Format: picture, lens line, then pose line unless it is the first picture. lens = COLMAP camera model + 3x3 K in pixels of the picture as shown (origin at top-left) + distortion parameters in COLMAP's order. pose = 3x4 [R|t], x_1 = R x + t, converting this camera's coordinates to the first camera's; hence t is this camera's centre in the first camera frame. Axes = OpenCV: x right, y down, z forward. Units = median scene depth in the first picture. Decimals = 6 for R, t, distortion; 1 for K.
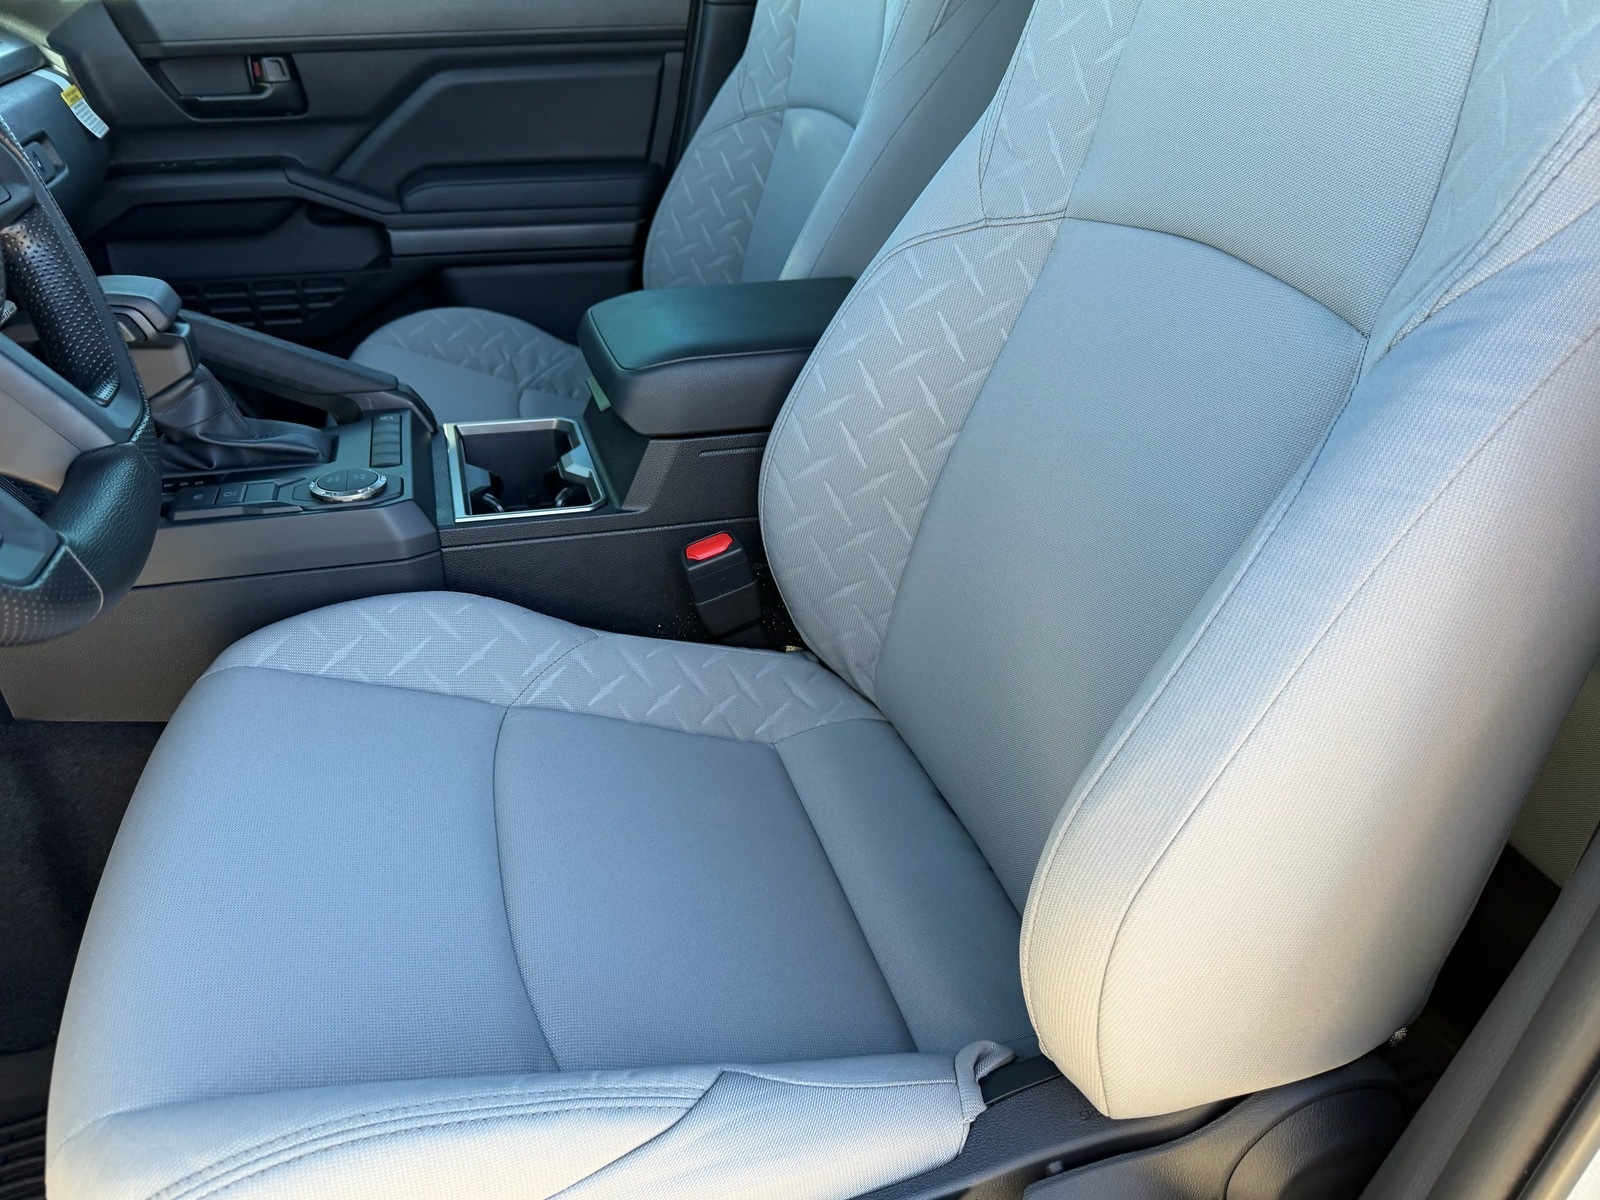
lens RADIAL K [[1164.4, 0, 778.5], [0, 1164.4, 618.3], [0, 0, 1]] dist [0.050695, -0.075048]
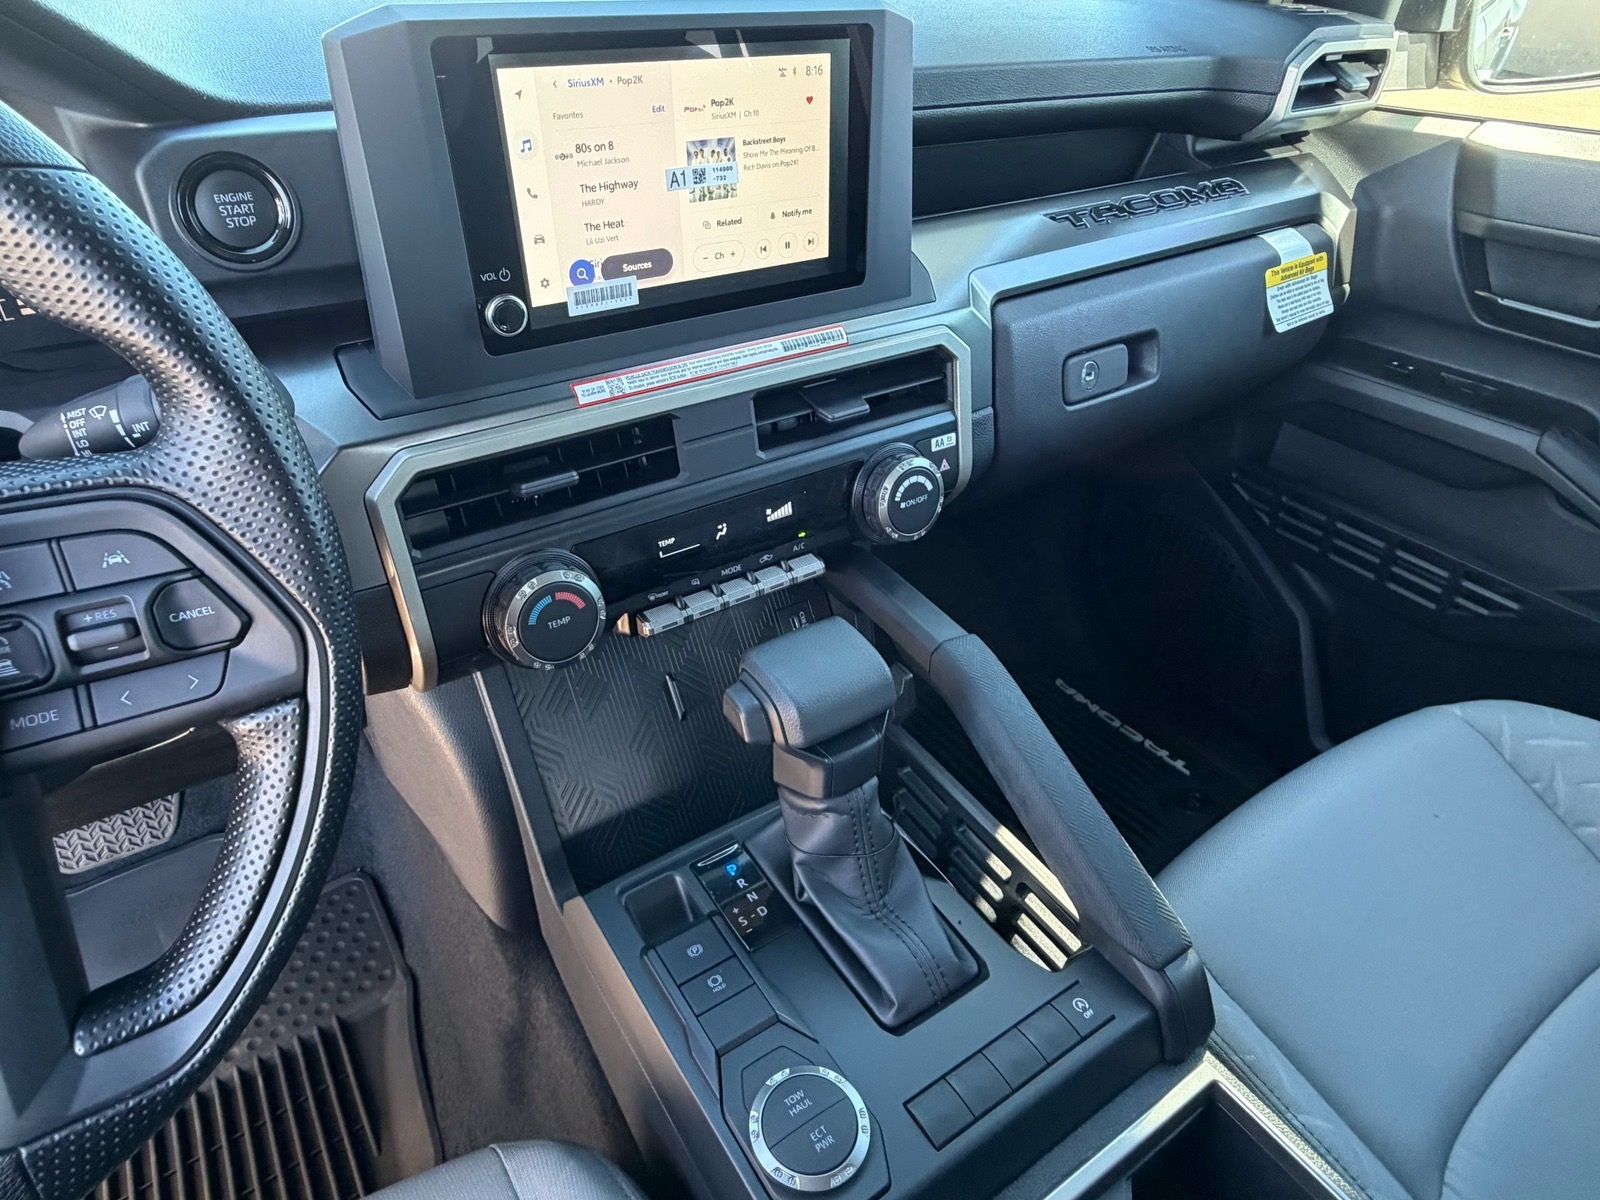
lens RADIAL K [[927.5, 0, 760.6], [0, 927.5, 595.3], [0, 0, 1]] dist [-0.000542, 0.000085]
pose [[0.290668, 0.550325, -0.782723, -0.150847], [-0.484607, 0.790033, 0.375504, -0.484006], [0.825026, 0.270166, 0.496329, 0.661728]]
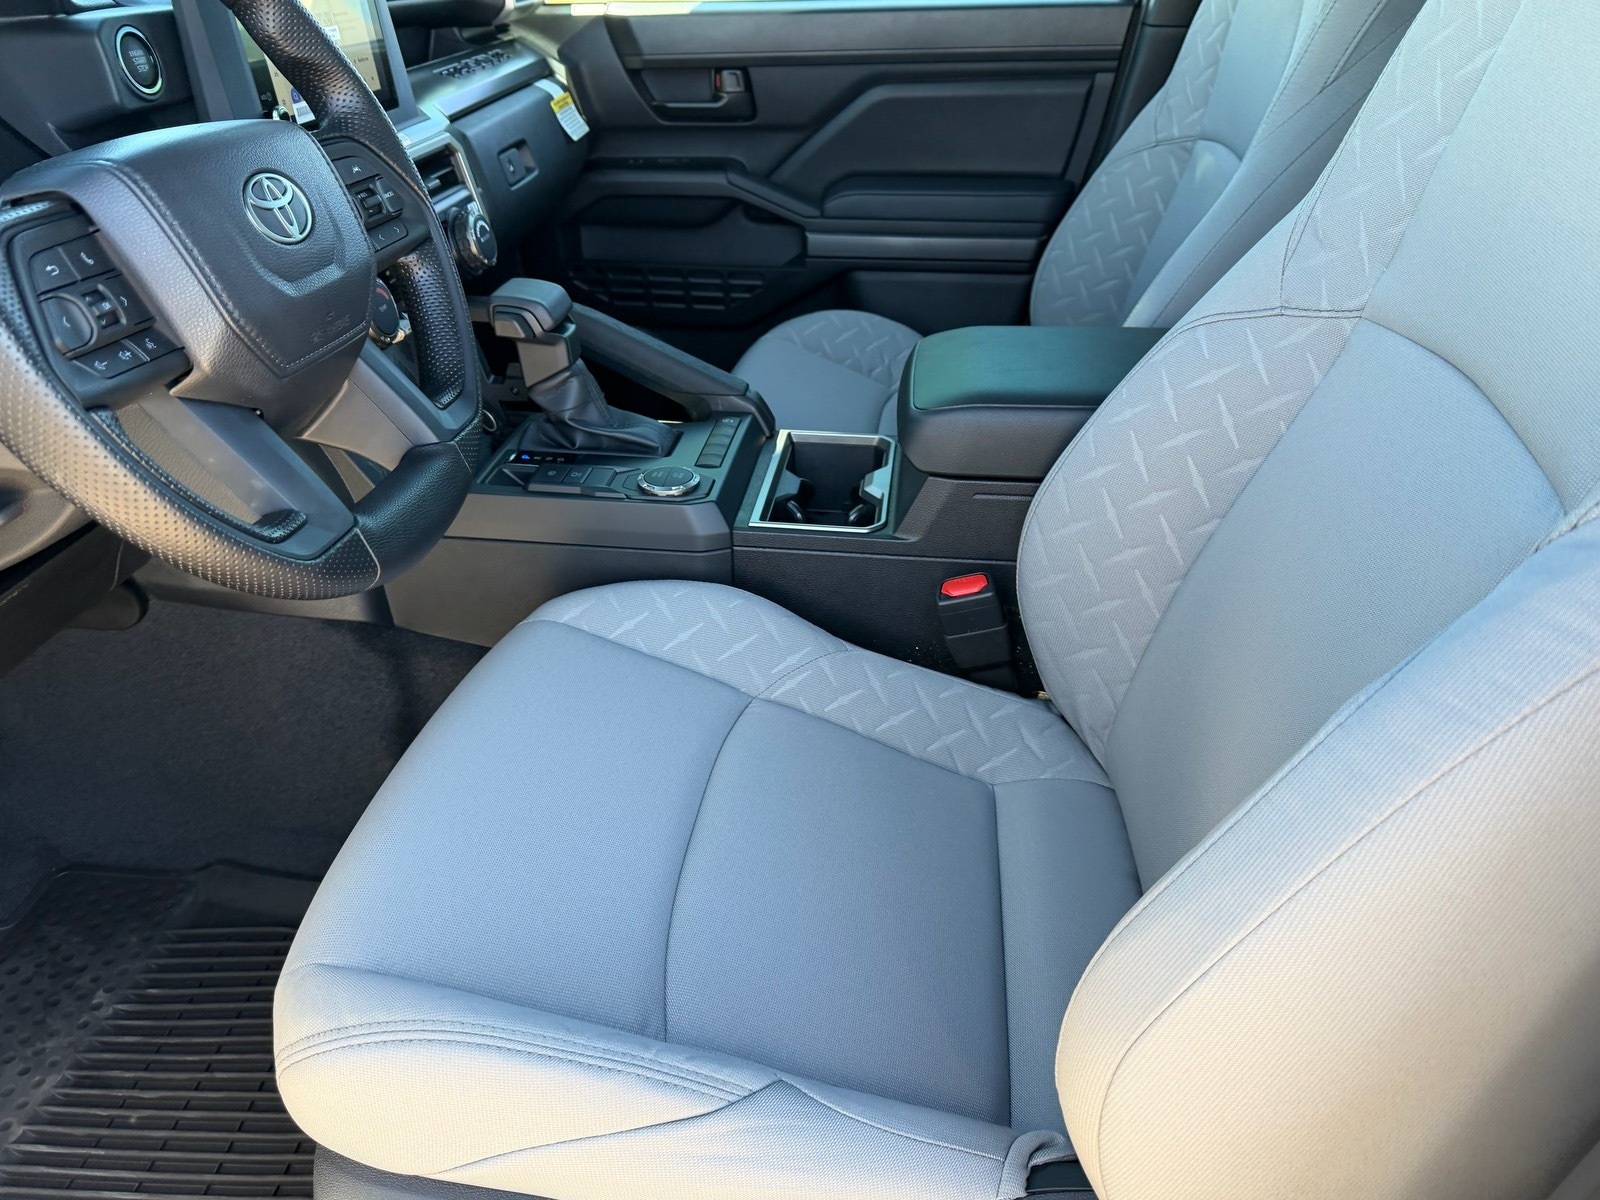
lens RADIAL K [[1155.3, 0, 806.4], [0, 1155.3, 607.7], [0, 0, 1]] dist [0.063098, -0.096062]
pose [[0.923873, 0.182731, -0.336255, 0.162813], [-0.176392, 0.983070, 0.049589, -0.069120], [0.339623, 0.013499, 0.940465, -0.022814]]
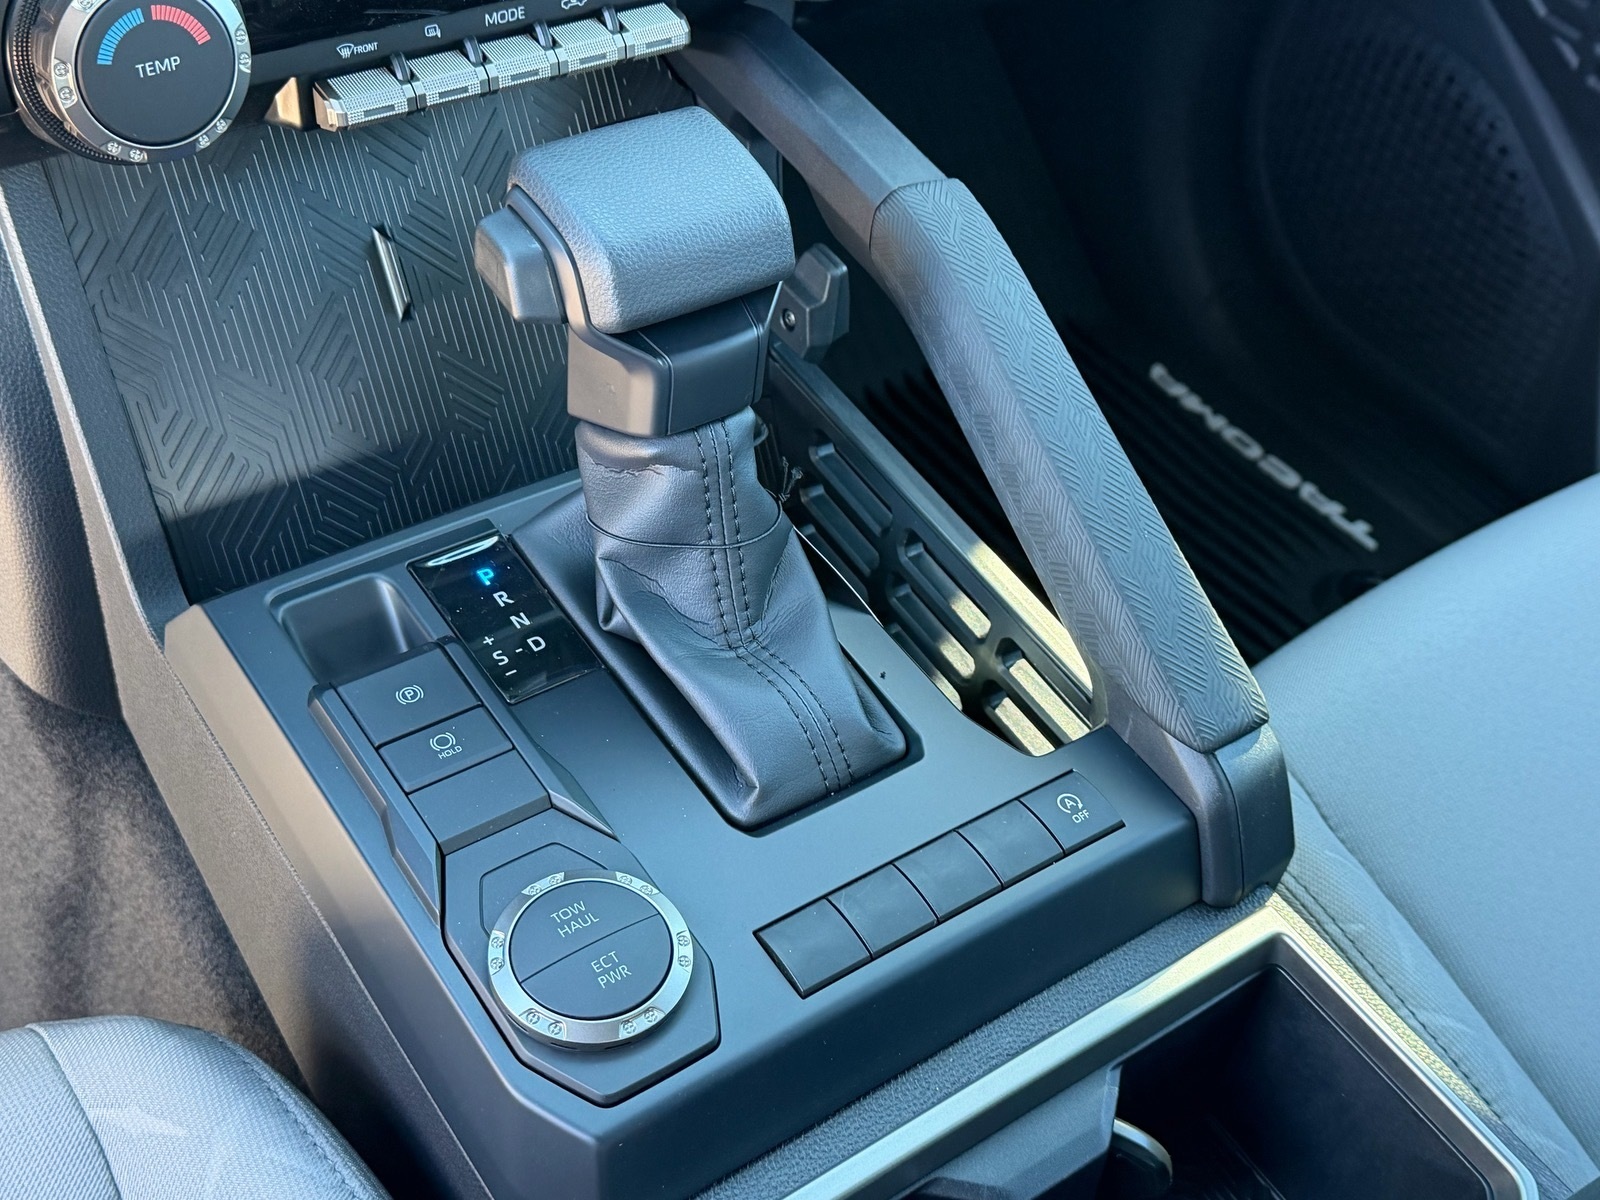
lens RADIAL K [[1915.0, 0, 796.6], [0, 1915.0, 587.7], [0, 0, 1]] dist [0.203248, -0.531091]
pose [[0.327625, 0.693877, -0.641246, -0.049493], [-0.568297, 0.686928, 0.452955, -0.480627], [0.754785, 0.216019, 0.619383, 0.651617]]
